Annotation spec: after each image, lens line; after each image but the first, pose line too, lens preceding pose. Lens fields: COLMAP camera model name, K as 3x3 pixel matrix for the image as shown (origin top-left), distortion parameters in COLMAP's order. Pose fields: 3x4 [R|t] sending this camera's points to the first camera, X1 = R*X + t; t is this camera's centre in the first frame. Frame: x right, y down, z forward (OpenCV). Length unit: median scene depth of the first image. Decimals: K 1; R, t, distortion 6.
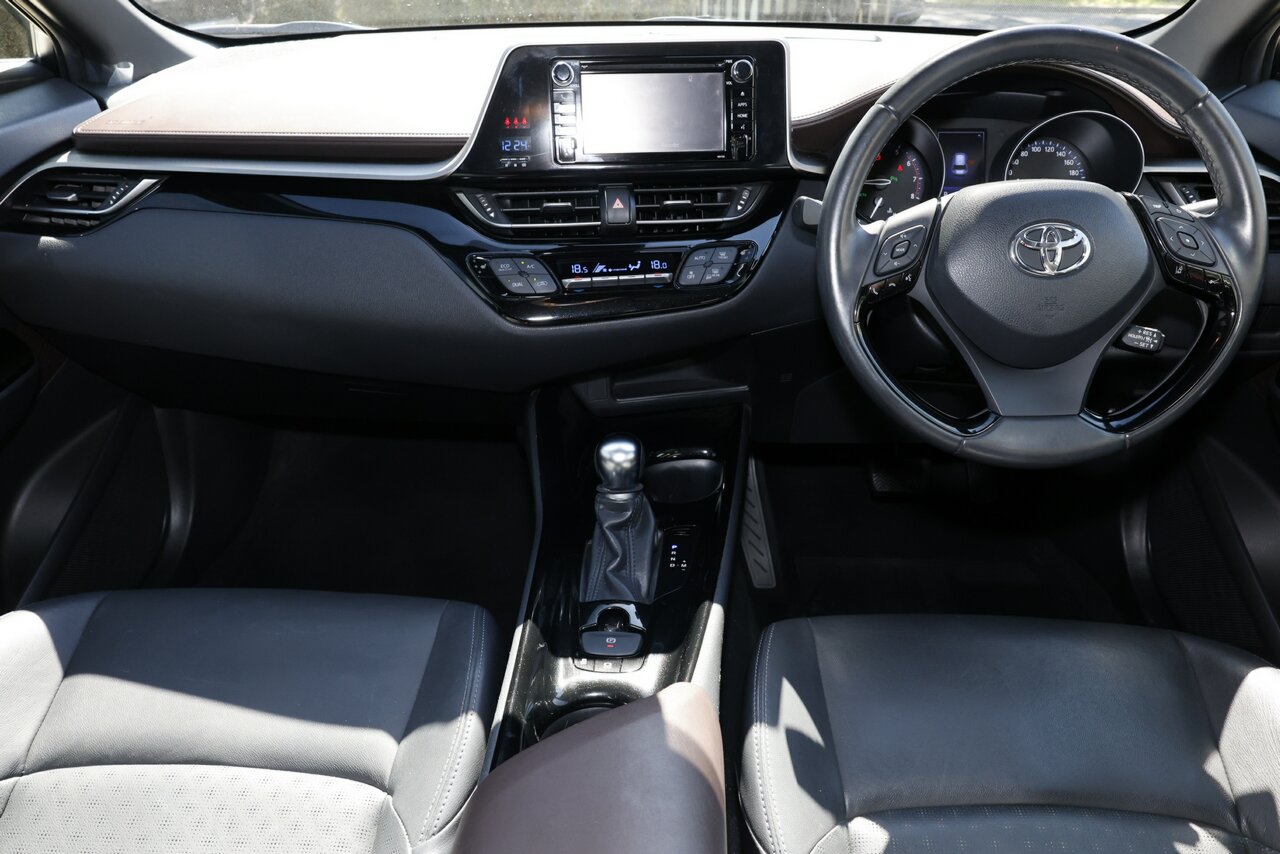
lens RADIAL K [[895.3, 0, 640.0], [0, 895.3, 427.0], [0, 0, 1]] dist [-0.002022, 0.002294]
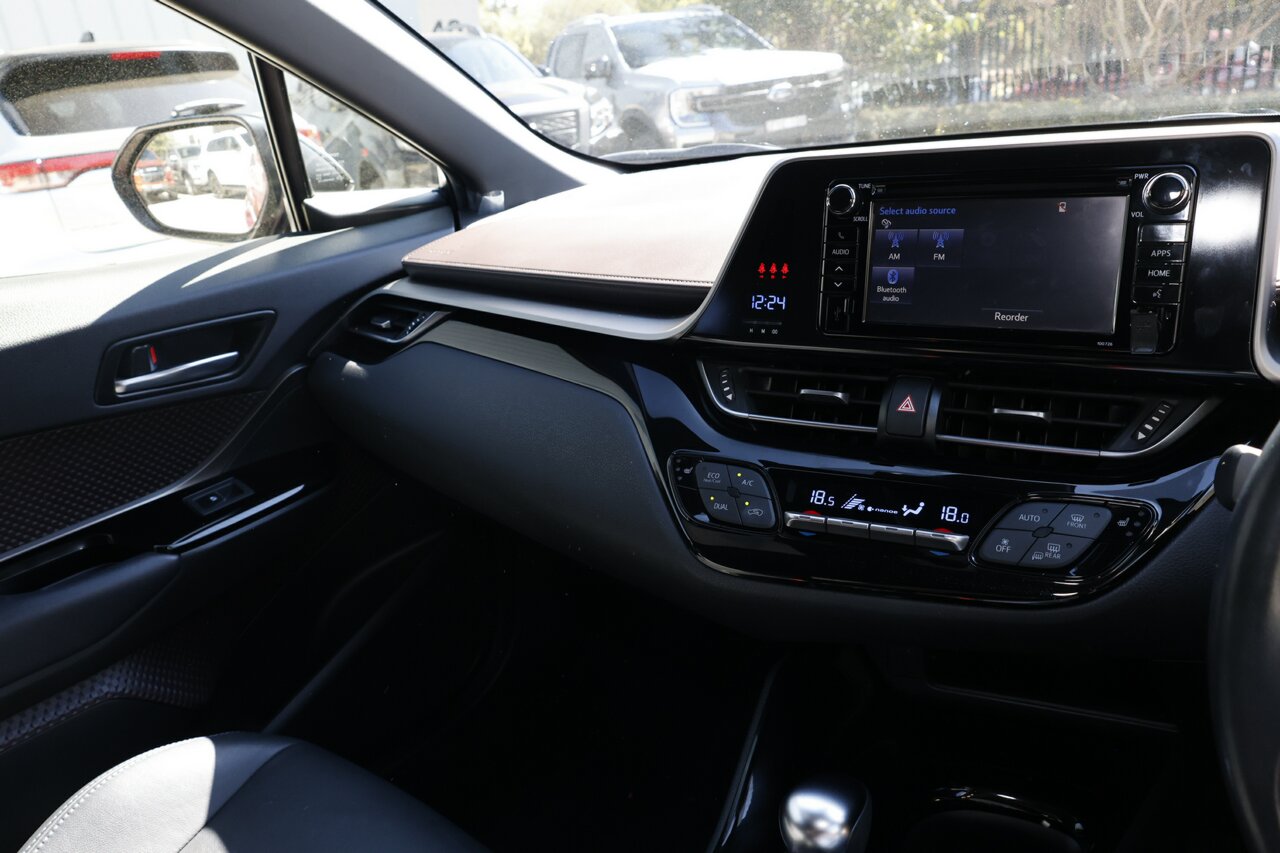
lens RADIAL K [[913.2, 0, 640.0], [0, 913.2, 426.5], [0, 0, 1]] dist [0.011601, 0.004522]
pose [[0.811773, 0.136556, -0.567783, 0.183858], [-0.209663, 0.975603, -0.065121, -0.155290], [0.545038, 0.171906, 0.820598, 0.390223]]
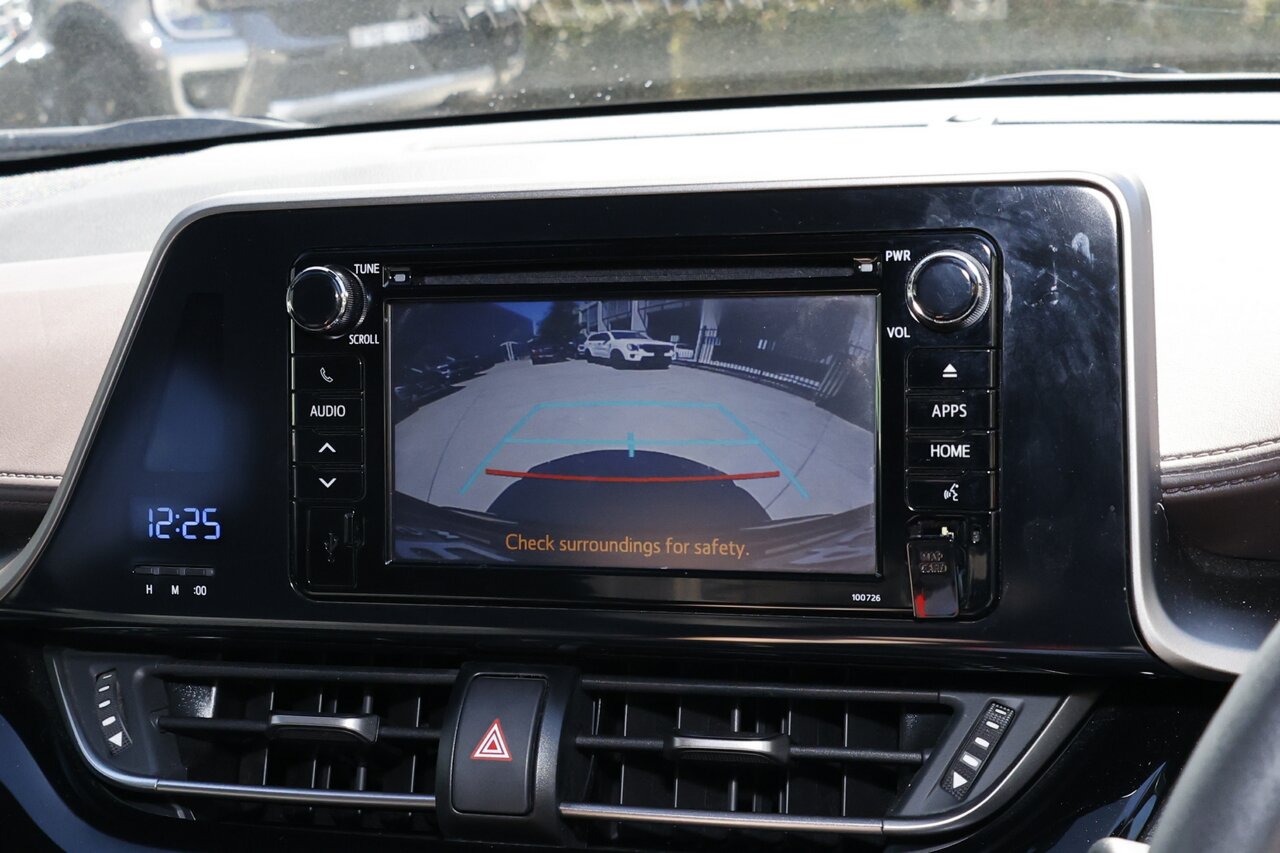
lens RADIAL K [[1848.9, 0, 640.0], [0, 1848.9, 426.5], [0, 0, 1]] dist [-0.014445, -0.033865]
pose [[0.939905, 0.027607, -0.340318, 0.208938], [-0.105201, 0.971650, -0.211727, -0.228020], [0.324825, 0.234806, 0.916163, 0.470138]]
